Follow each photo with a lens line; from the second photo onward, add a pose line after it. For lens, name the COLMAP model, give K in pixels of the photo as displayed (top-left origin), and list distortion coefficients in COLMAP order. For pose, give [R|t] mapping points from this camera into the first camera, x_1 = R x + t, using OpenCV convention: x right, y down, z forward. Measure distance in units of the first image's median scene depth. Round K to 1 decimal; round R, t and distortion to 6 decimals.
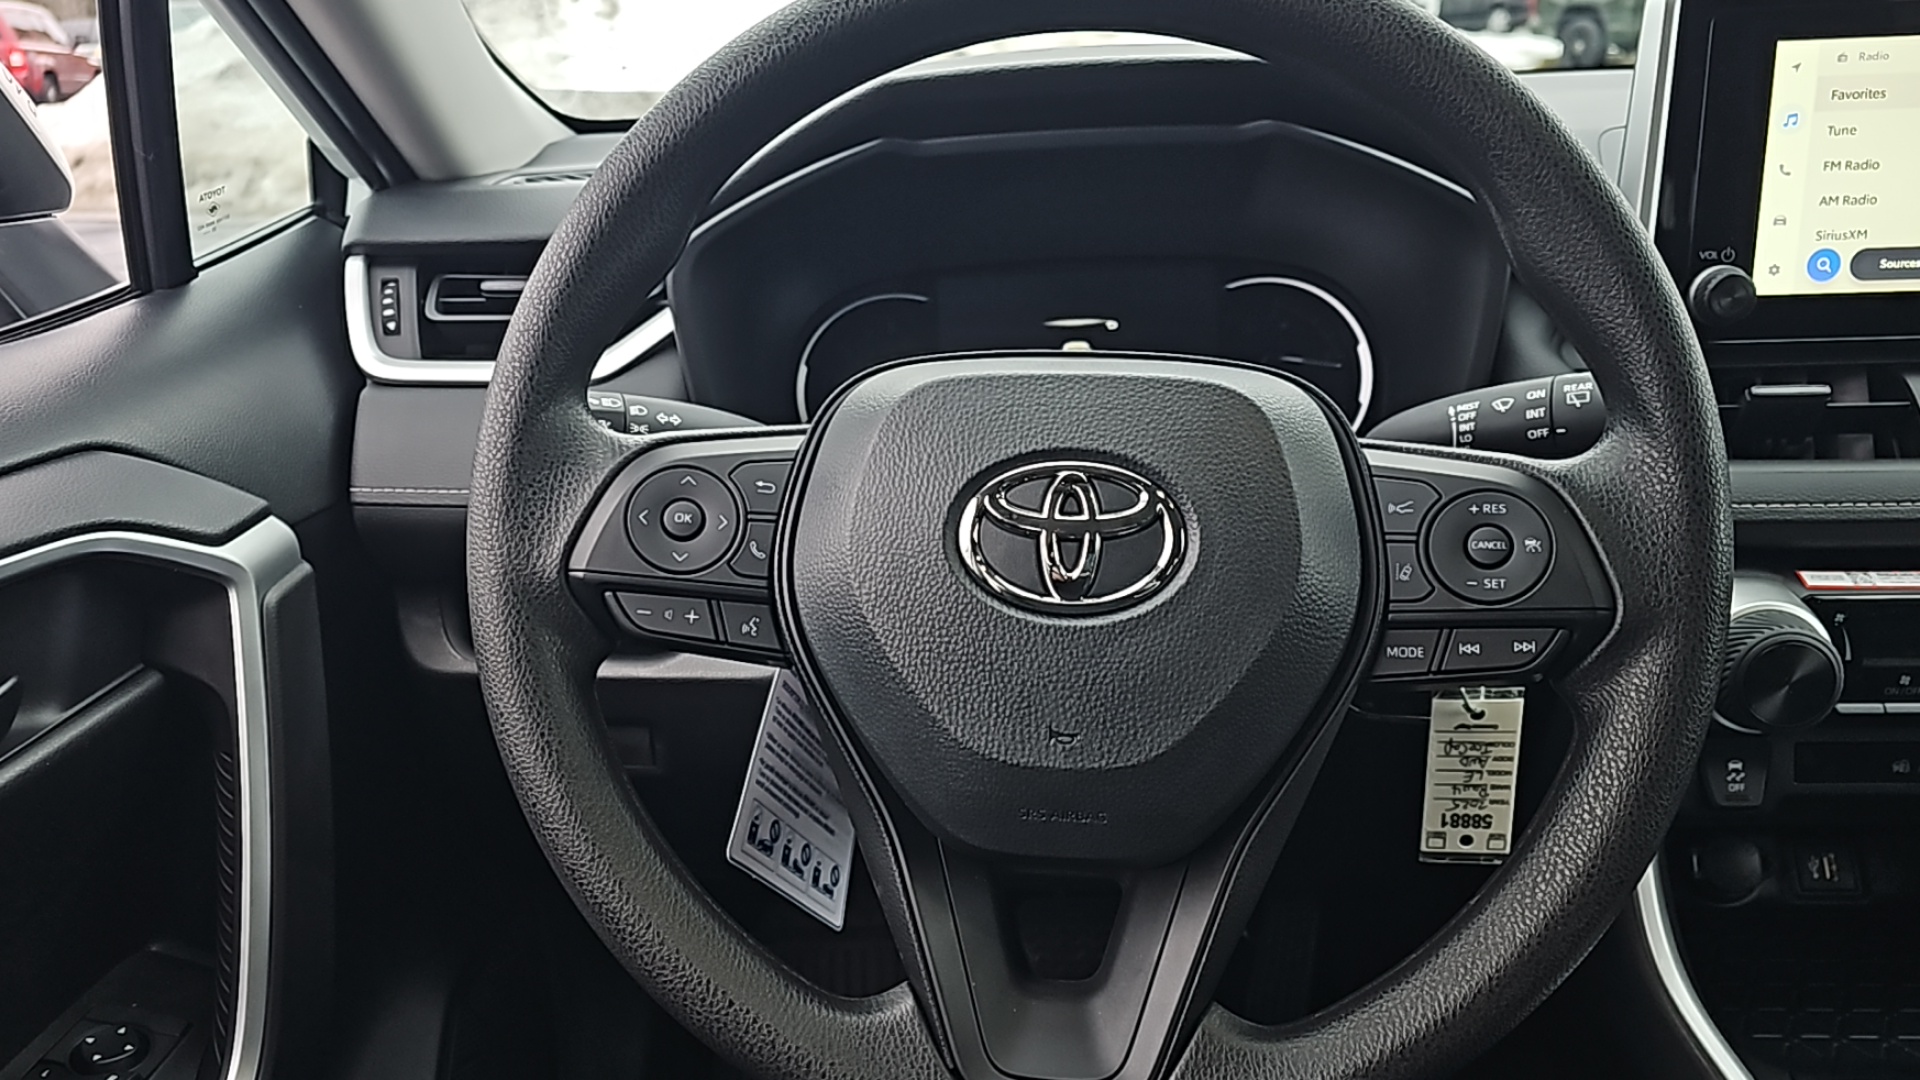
lens RADIAL K [[1365.8, 0, 966.1], [0, 1365.8, 528.3], [0, 0, 1]] dist [0.071834, -0.059937]
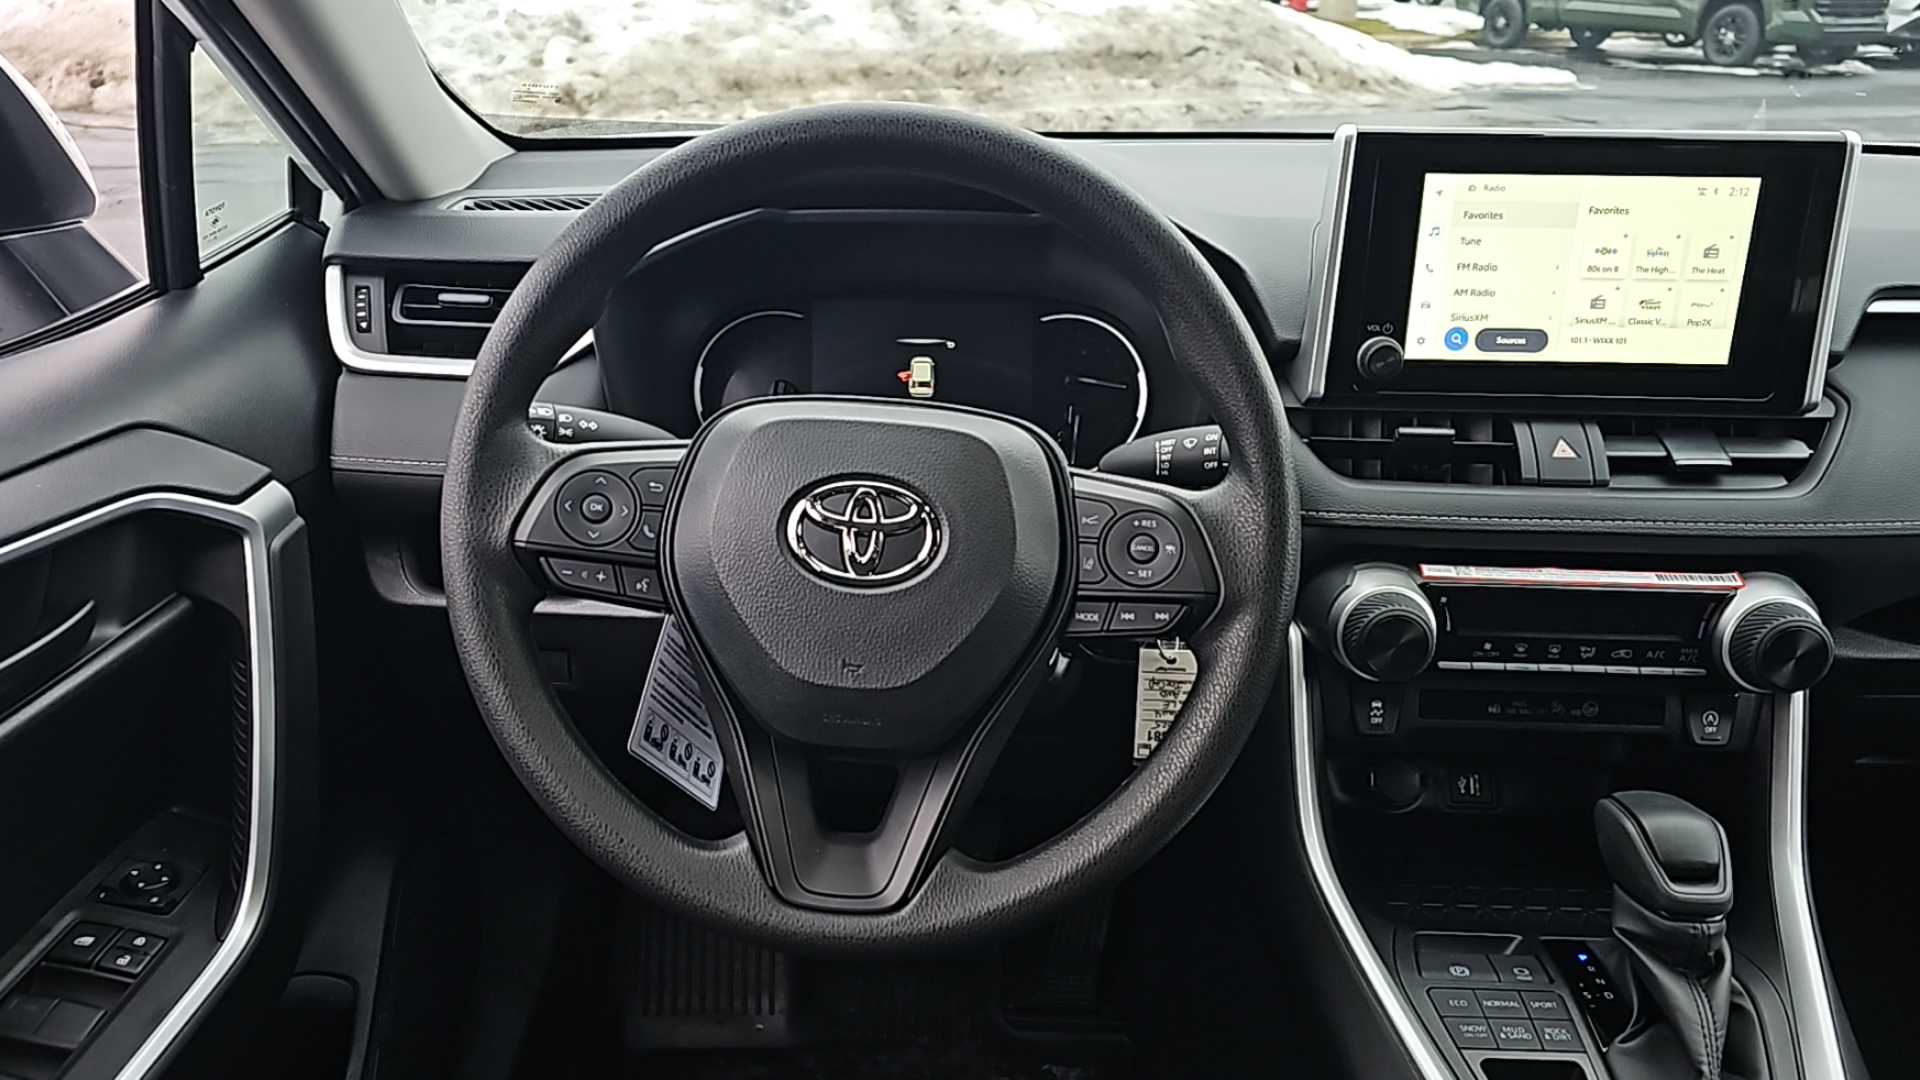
lens RADIAL K [[1365.8, 0, 960.0], [0, 1365.8, 541.1], [0, 0, 1]] dist [0.071834, -0.059937]
pose [[0.997961, 0.035493, 0.053044, 0.082637], [-0.038288, 0.997880, 0.052625, -0.053469], [-0.051063, -0.054548, 0.997205, -0.381932]]
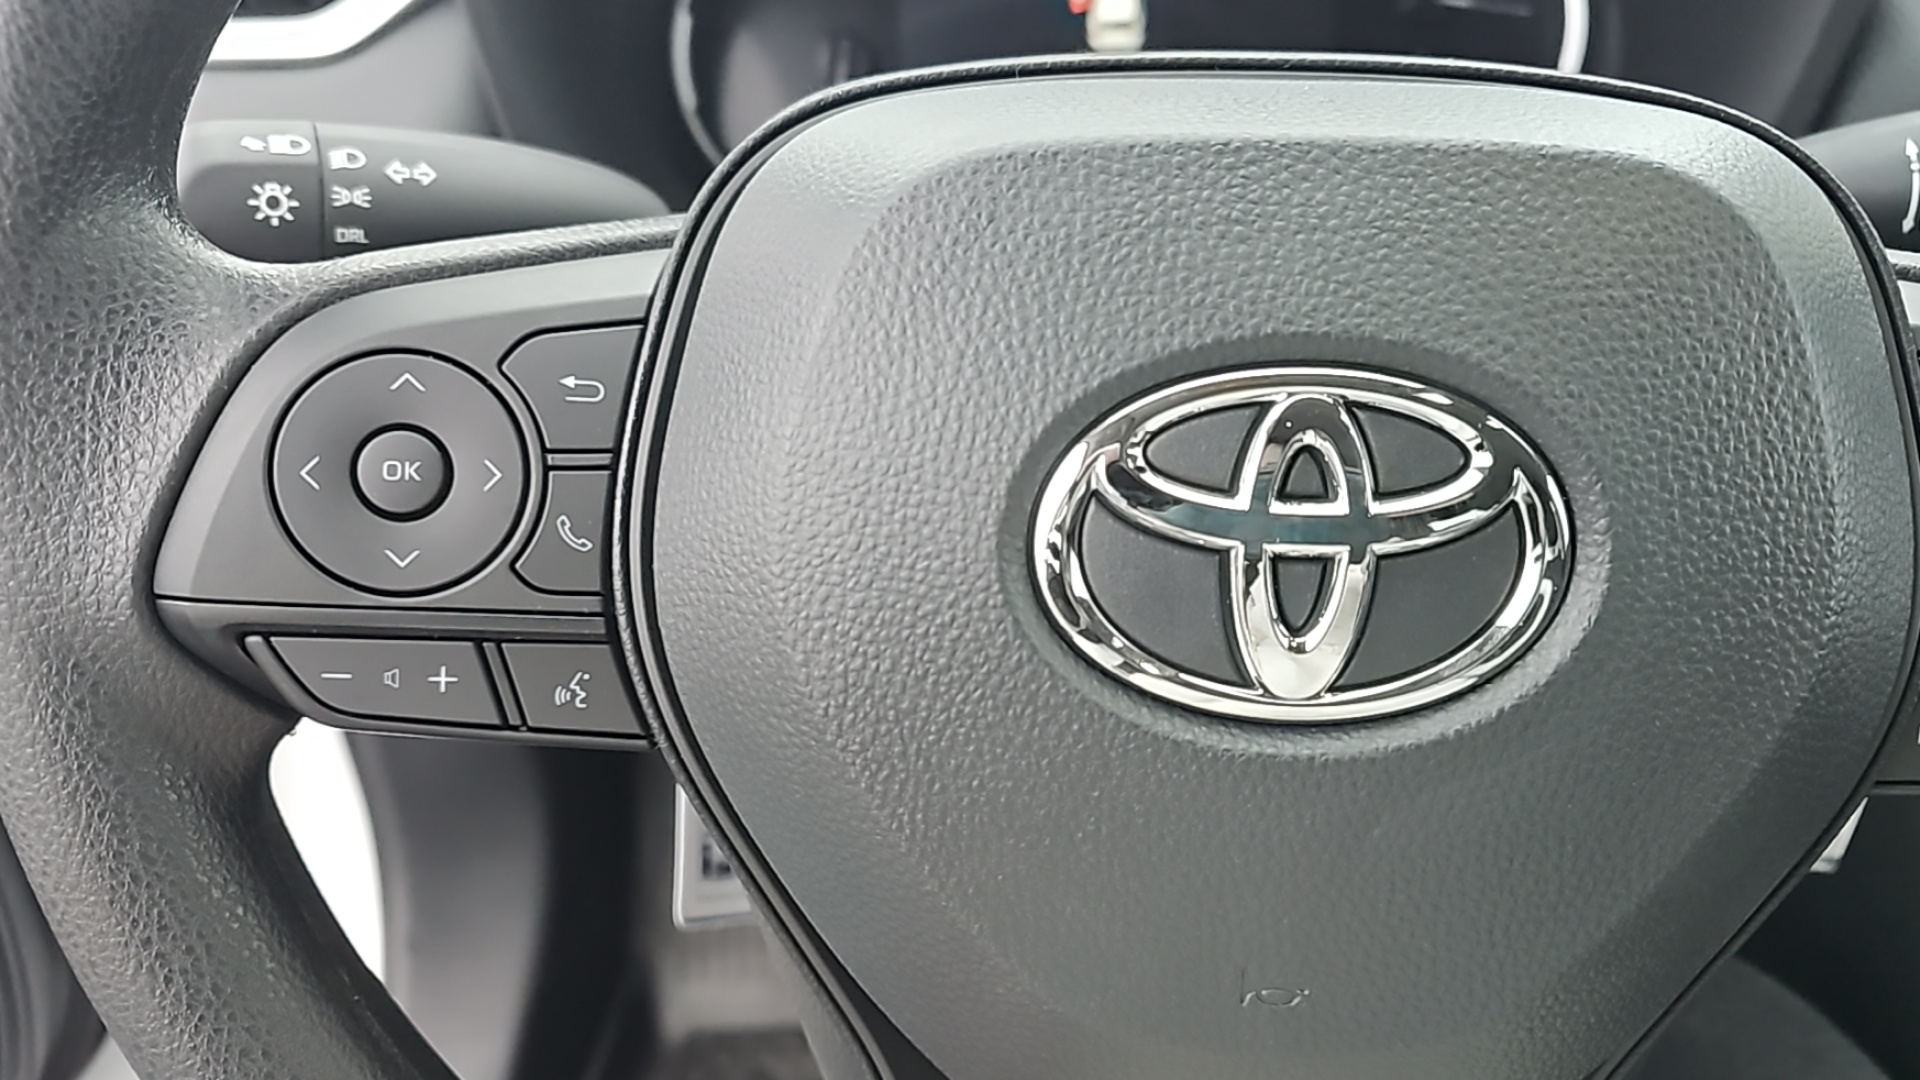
lens RADIAL K [[1365.8, 0, 956.9], [0, 1365.8, 529.0], [0, 0, 1]] dist [0.071834, -0.059937]
pose [[0.999179, -0.022576, 0.033650, -0.034876], [0.012660, 0.962772, 0.270017, -0.093149], [-0.038494, -0.269369, 0.962267, 0.480373]]
